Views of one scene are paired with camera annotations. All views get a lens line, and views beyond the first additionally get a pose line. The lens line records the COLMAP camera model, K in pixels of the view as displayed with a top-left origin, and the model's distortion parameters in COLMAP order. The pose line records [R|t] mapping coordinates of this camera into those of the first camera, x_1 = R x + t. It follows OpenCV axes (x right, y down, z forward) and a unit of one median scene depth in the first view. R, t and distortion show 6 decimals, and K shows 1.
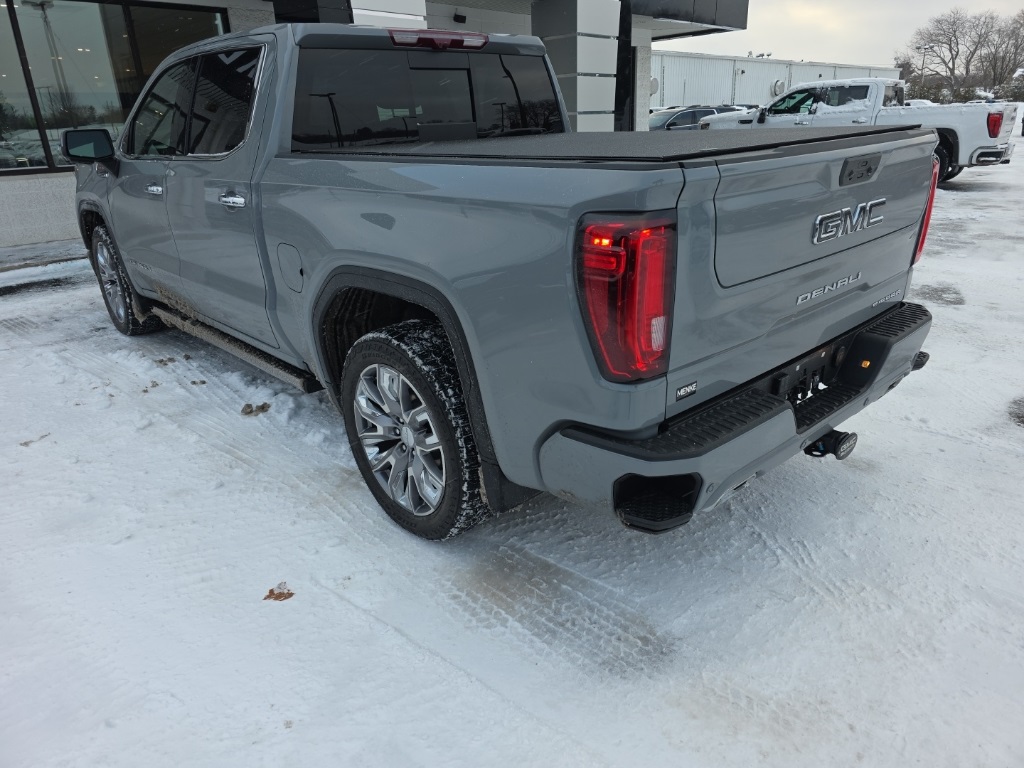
lens RADIAL K [[687.2, 0, 511.2], [0, 687.2, 385.7], [0, 0, 1]] dist [0.045717, -0.033804]
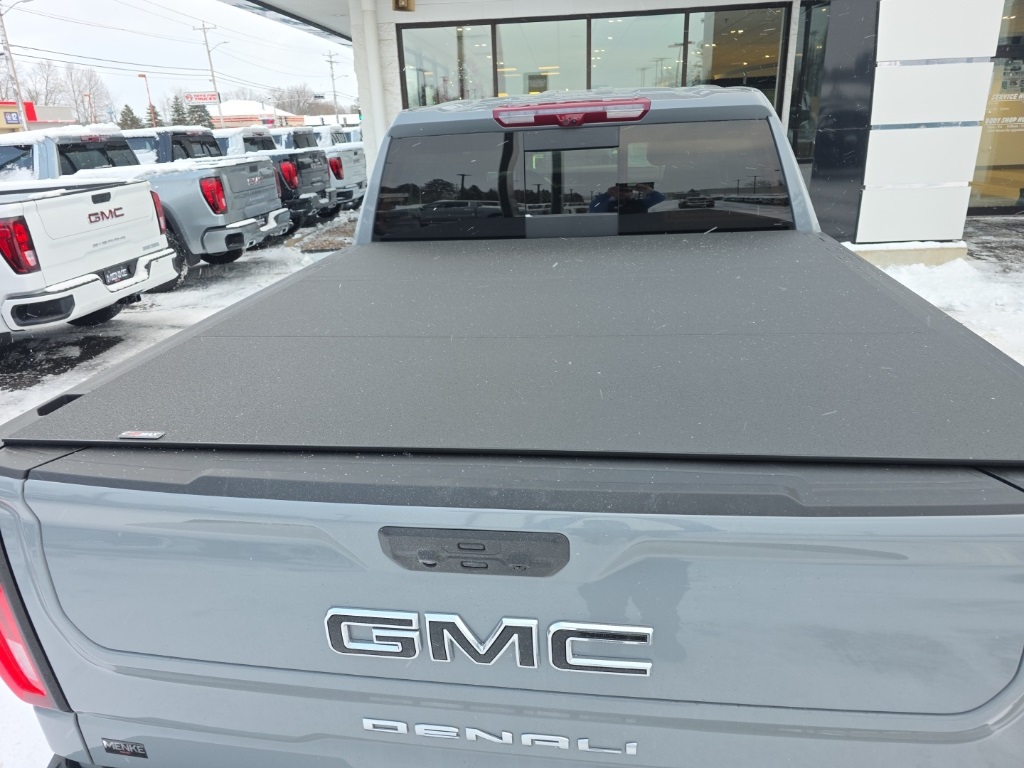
lens RADIAL K [[687.2, 0, 504.3], [0, 687.2, 381.8], [0, 0, 1]] dist [0.045717, -0.033804]
pose [[0.630090, 0.283075, -0.723088, 0.623308], [-0.257227, 0.954701, 0.149602, -0.379181], [0.732681, 0.091735, 0.674361, 0.546766]]
